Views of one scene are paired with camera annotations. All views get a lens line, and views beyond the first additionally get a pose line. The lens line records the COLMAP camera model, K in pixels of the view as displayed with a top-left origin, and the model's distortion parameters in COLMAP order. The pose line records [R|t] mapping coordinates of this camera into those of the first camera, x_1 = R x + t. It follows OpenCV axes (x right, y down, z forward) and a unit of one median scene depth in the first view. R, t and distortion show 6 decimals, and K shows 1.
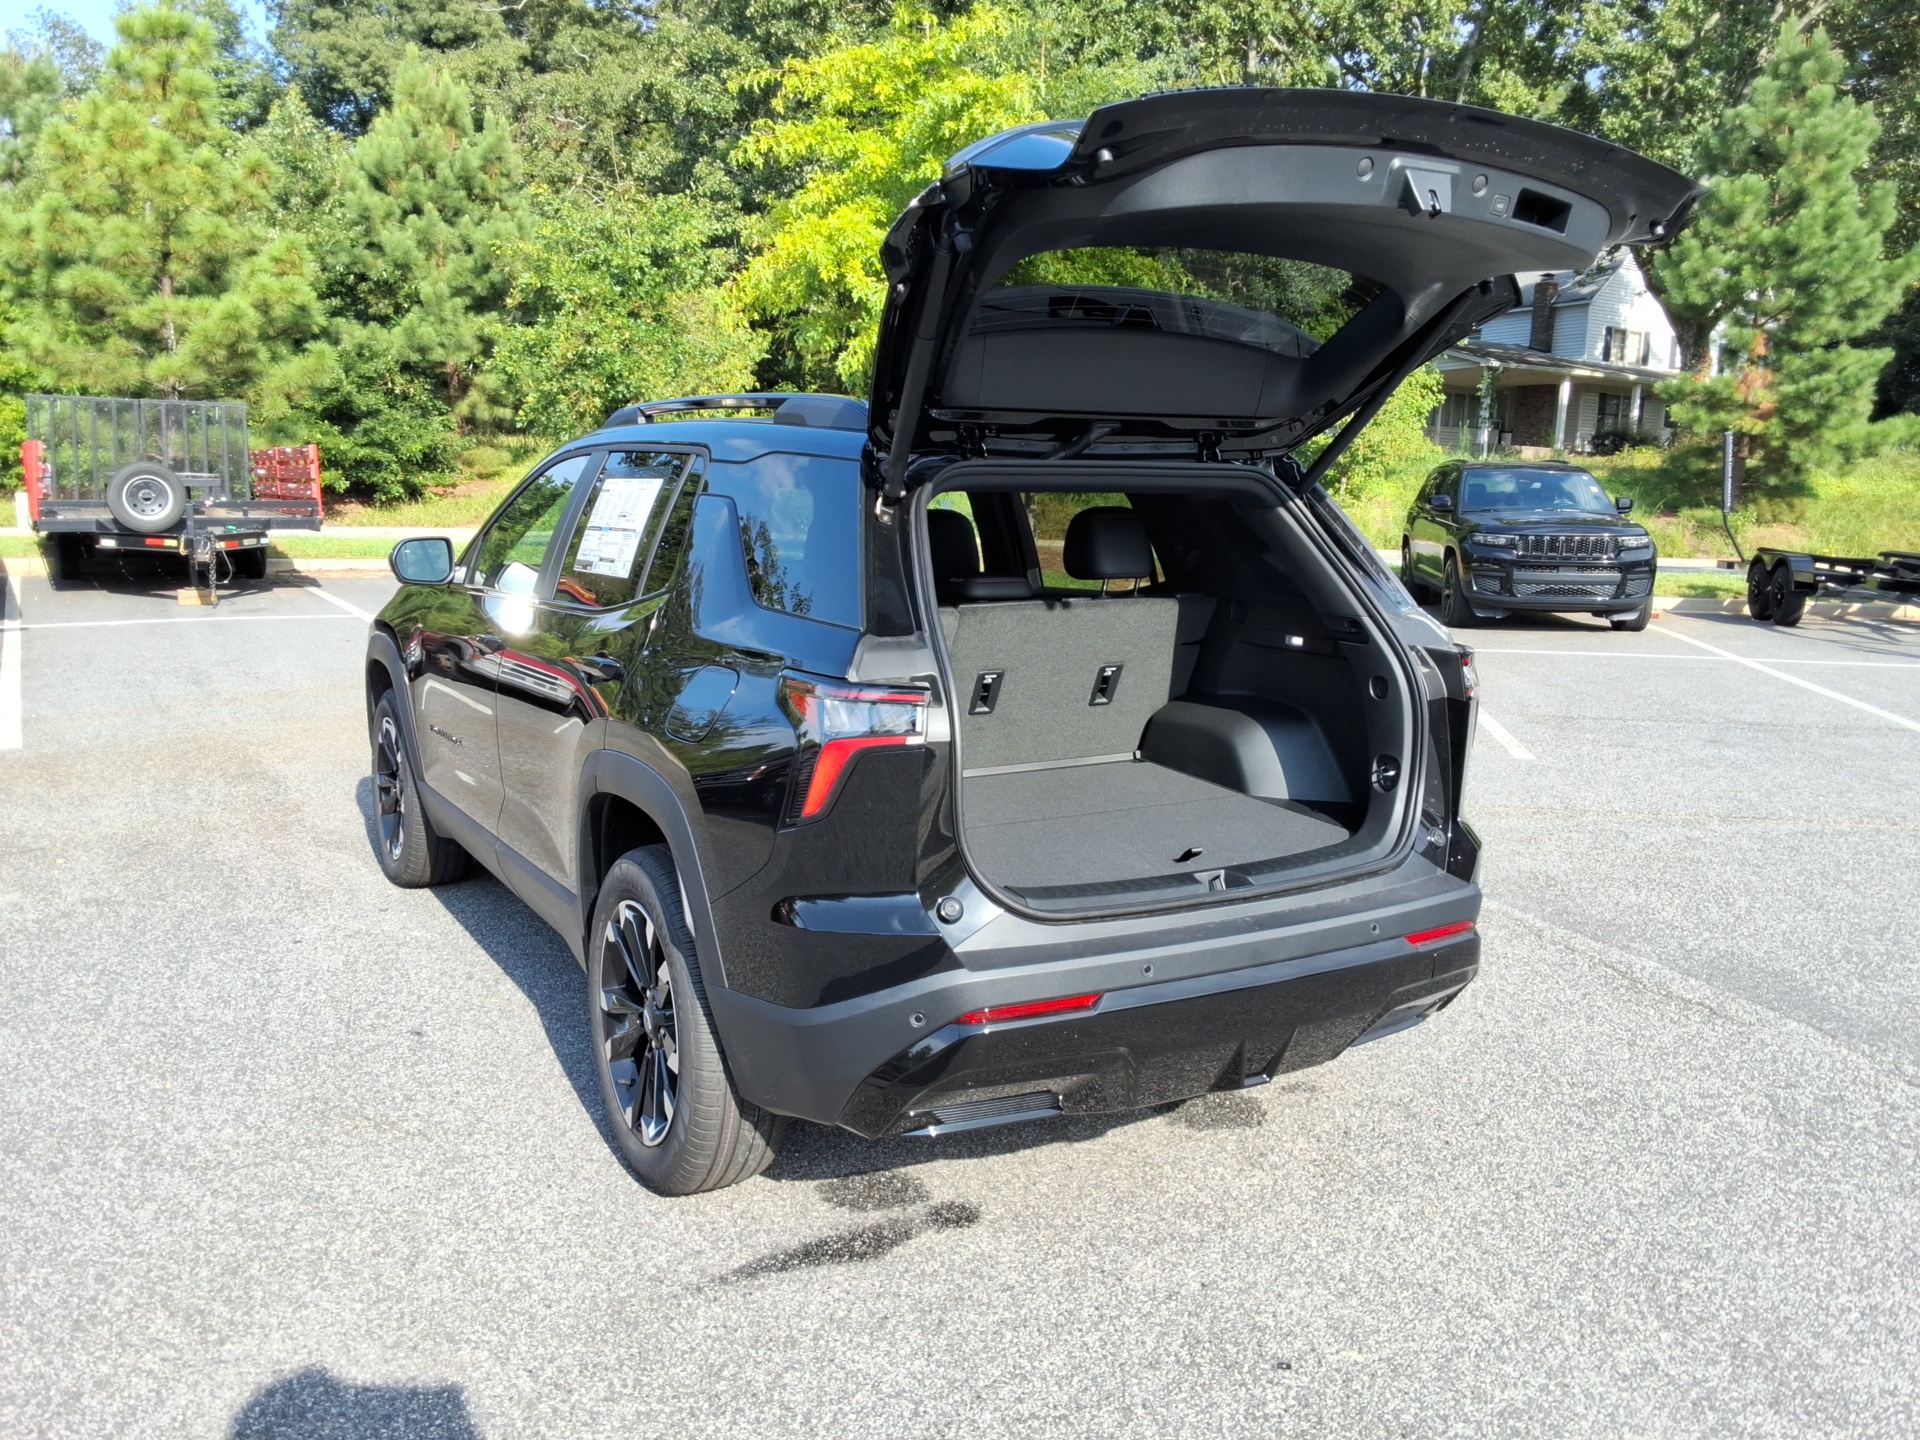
lens RADIAL K [[1528.2, 0, 968.7], [0, 1528.2, 709.6], [0, 0, 1]] dist [0.097173, -0.148623]
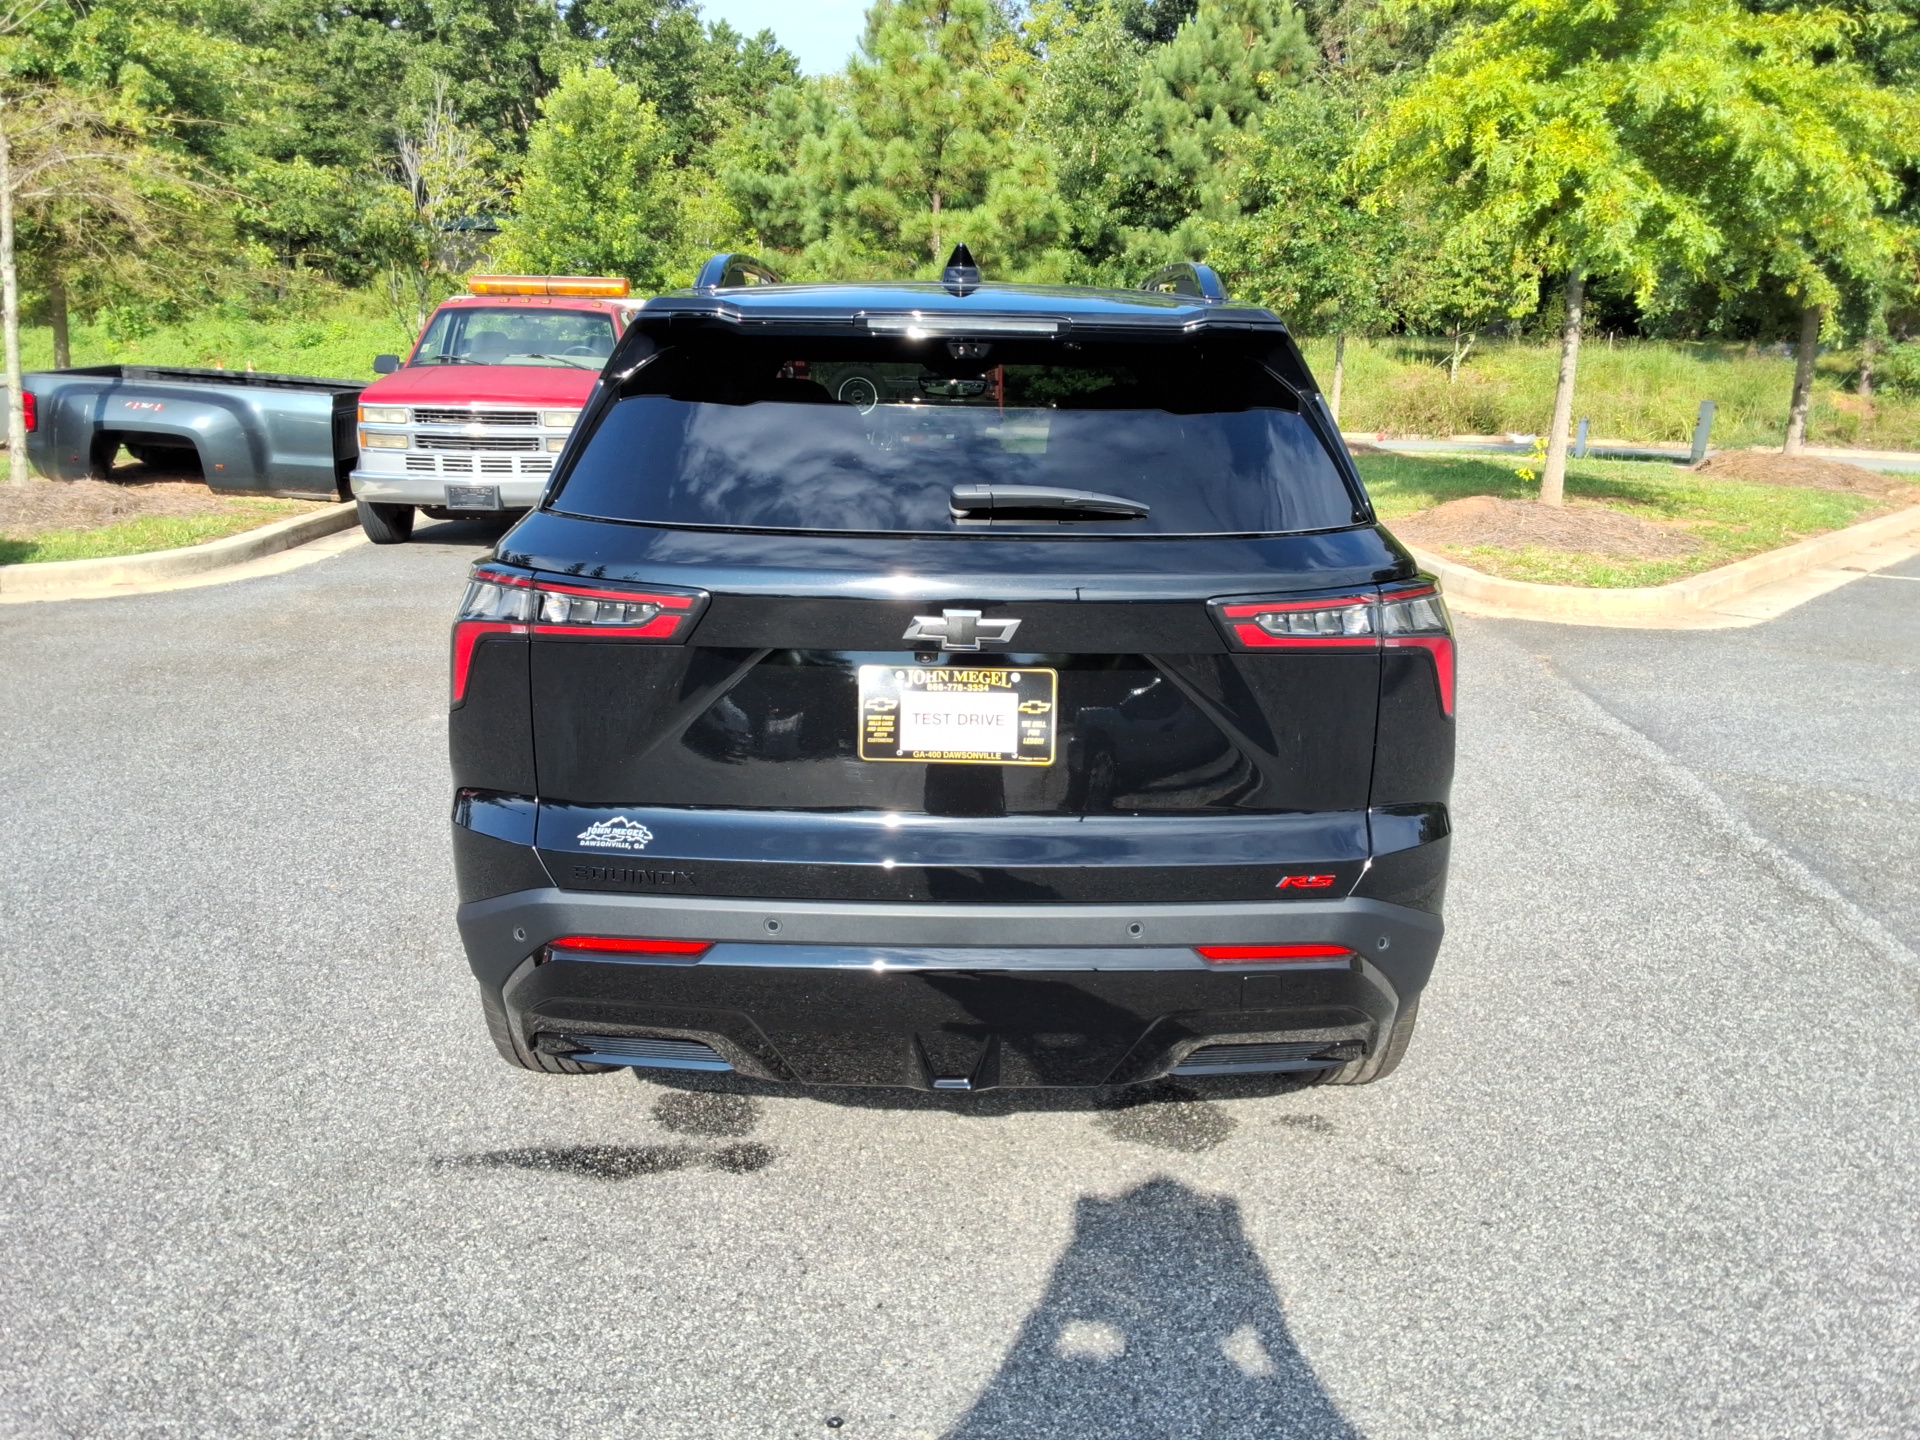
lens RADIAL K [[1528.2, 0, 990.6], [0, 1528.2, 709.8], [0, 0, 1]] dist [0.097173, -0.148623]
pose [[0.870844, 0.107700, -0.479616, 0.092130], [-0.078529, 0.993653, 0.080542, -0.004011], [0.485247, -0.032475, 0.873774, 0.048027]]
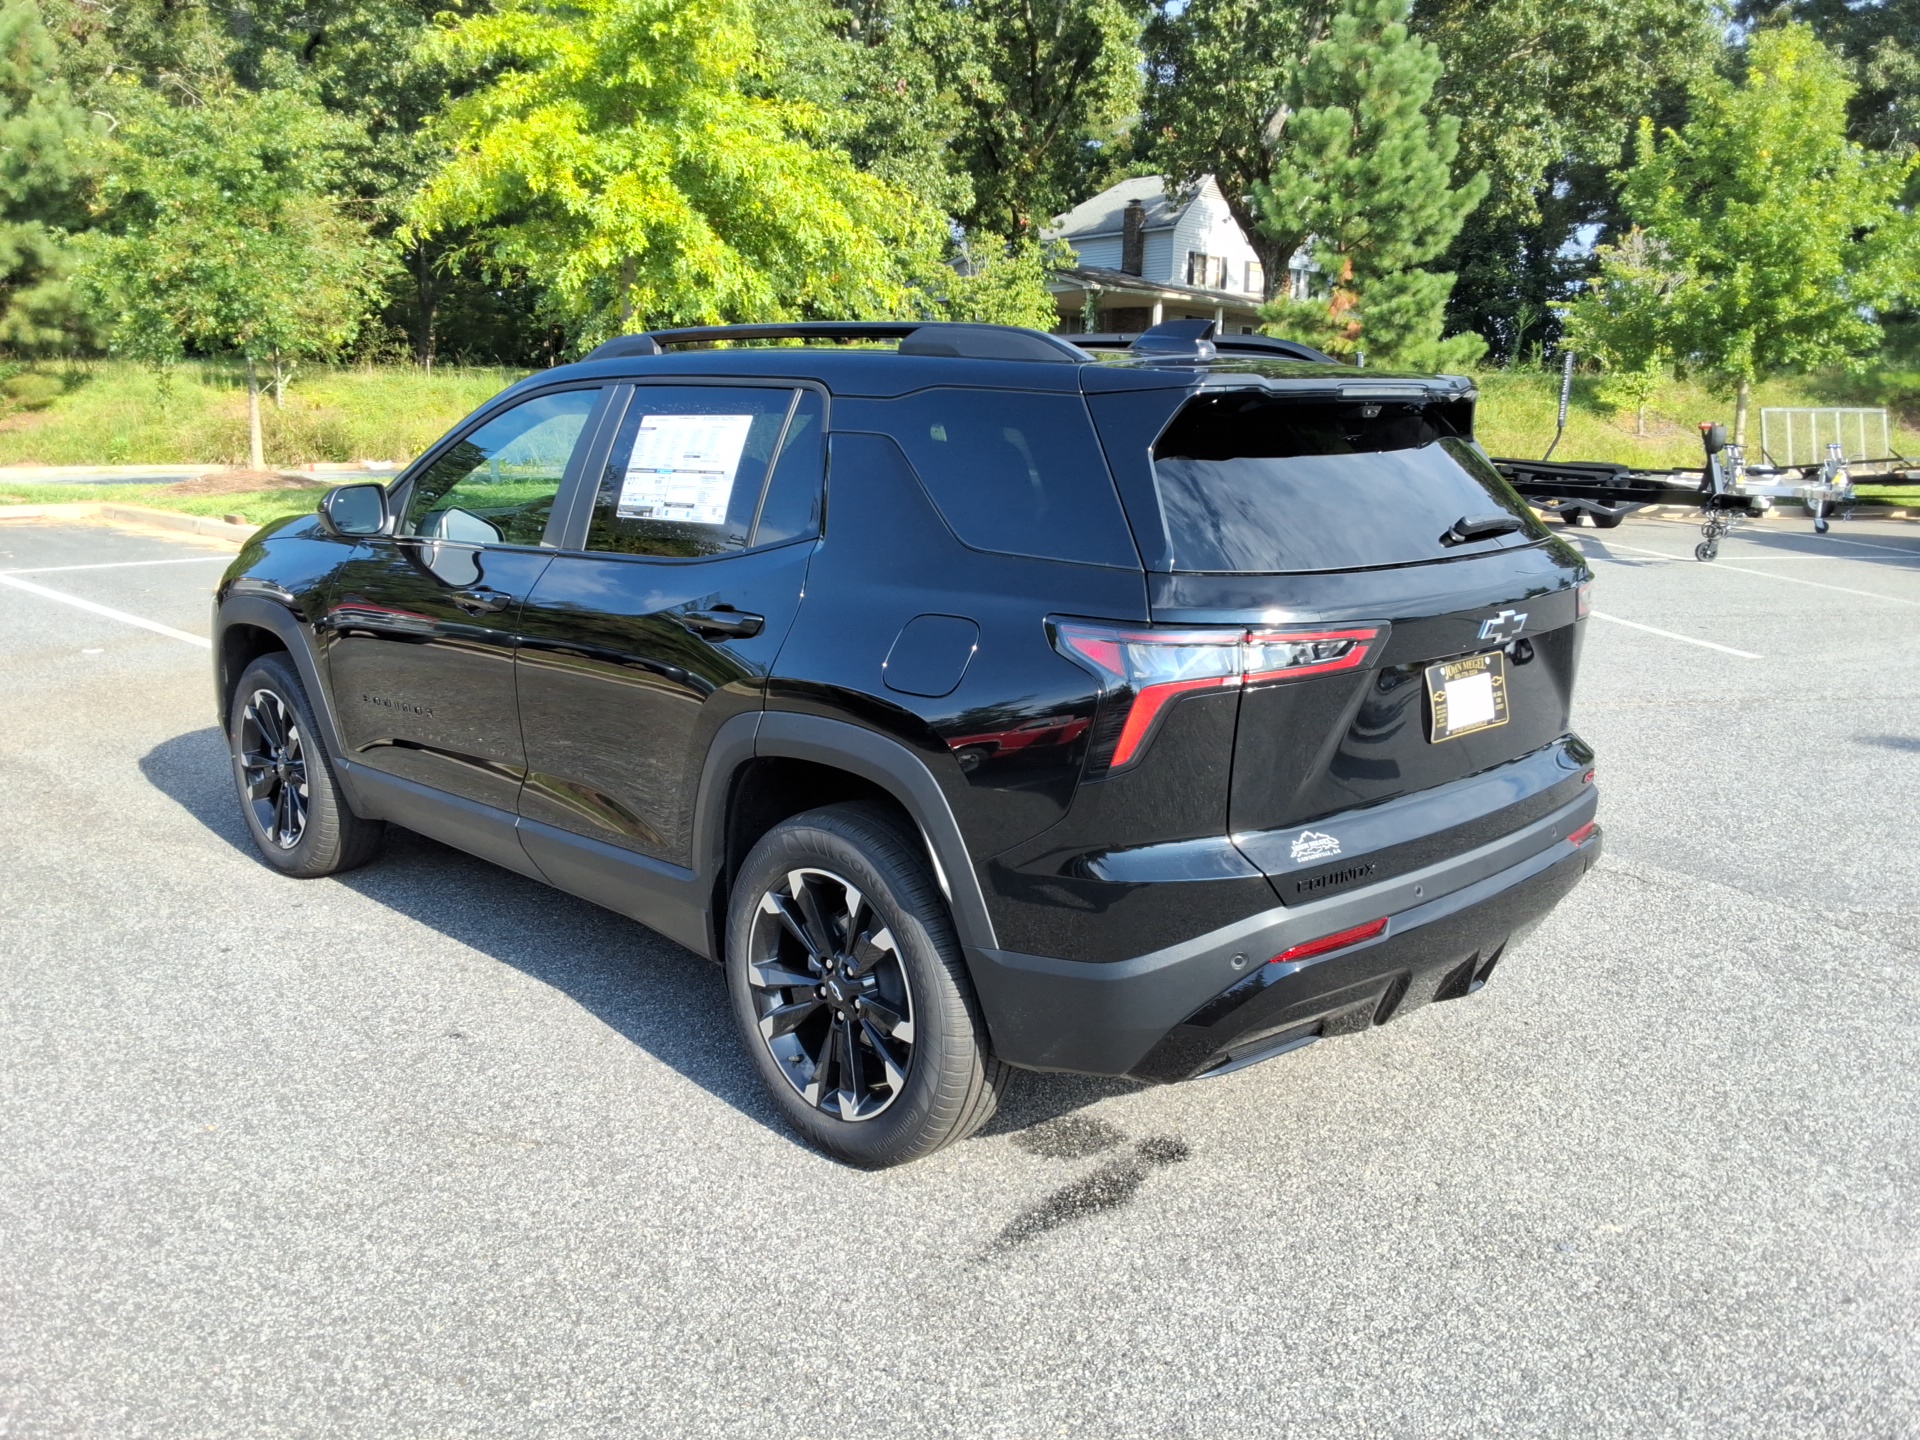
lens RADIAL K [[1528.2, 0, 948.2], [0, 1528.2, 712.0], [0, 0, 1]] dist [0.097173, -0.148623]
pose [[0.966595, -0.064790, 0.247984, -0.064973], [0.052067, 0.996985, 0.057532, -0.003682], [-0.250964, -0.042699, 0.967054, 0.013620]]
